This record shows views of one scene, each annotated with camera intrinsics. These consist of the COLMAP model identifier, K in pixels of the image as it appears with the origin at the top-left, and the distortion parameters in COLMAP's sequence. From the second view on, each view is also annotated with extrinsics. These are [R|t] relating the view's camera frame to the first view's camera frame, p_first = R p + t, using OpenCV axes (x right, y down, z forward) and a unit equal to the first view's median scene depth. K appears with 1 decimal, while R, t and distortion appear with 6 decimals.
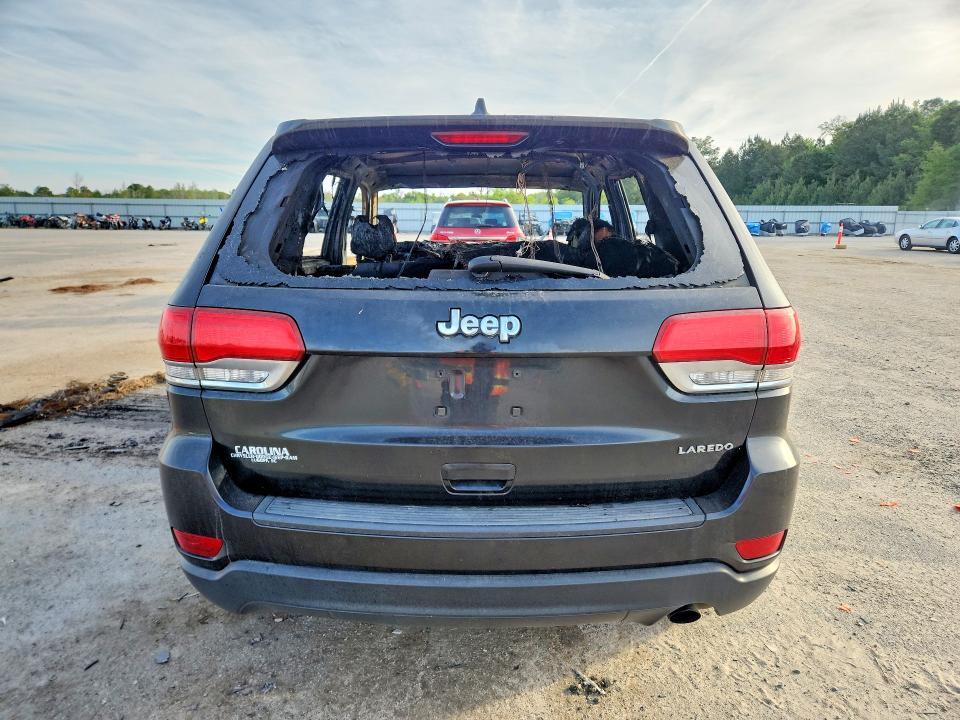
lens RADIAL K [[723.9, 0, 477.0], [0, 723.9, 355.6], [0, 0, 1]] dist [0.066370, -0.075473]
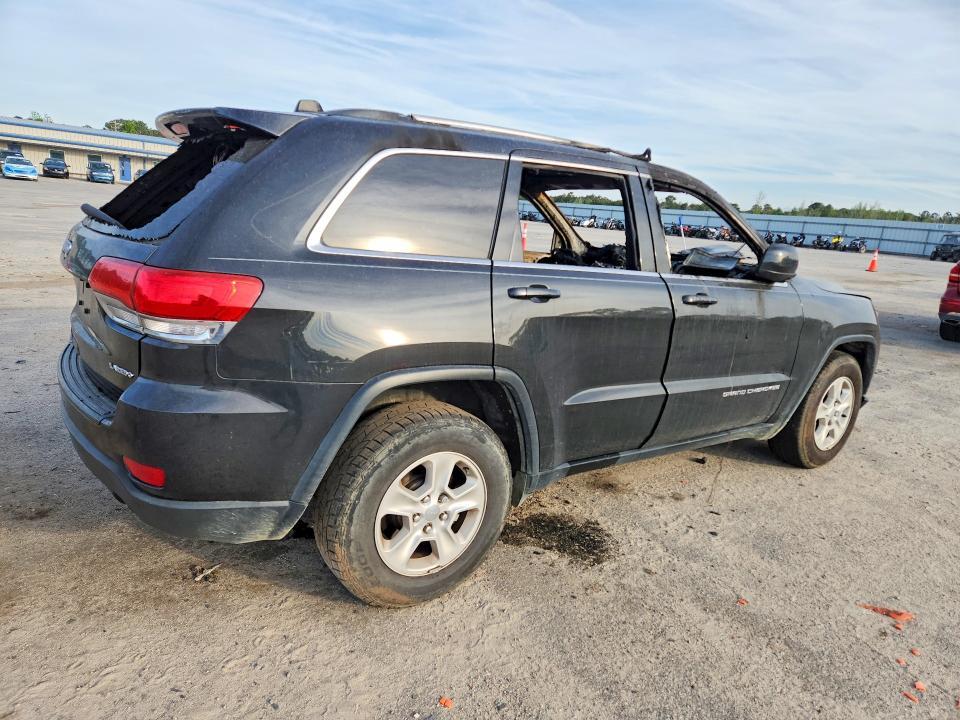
lens RADIAL K [[736.0, 0, 482.5], [0, 736.0, 360.3], [0, 0, 1]] dist [0.051919, -0.055902]
pose [[0.504329, 0.200320, -0.839955, 0.294106], [-0.225662, 0.969492, 0.095720, -0.025641], [0.833504, 0.141272, 0.534148, 0.145728]]
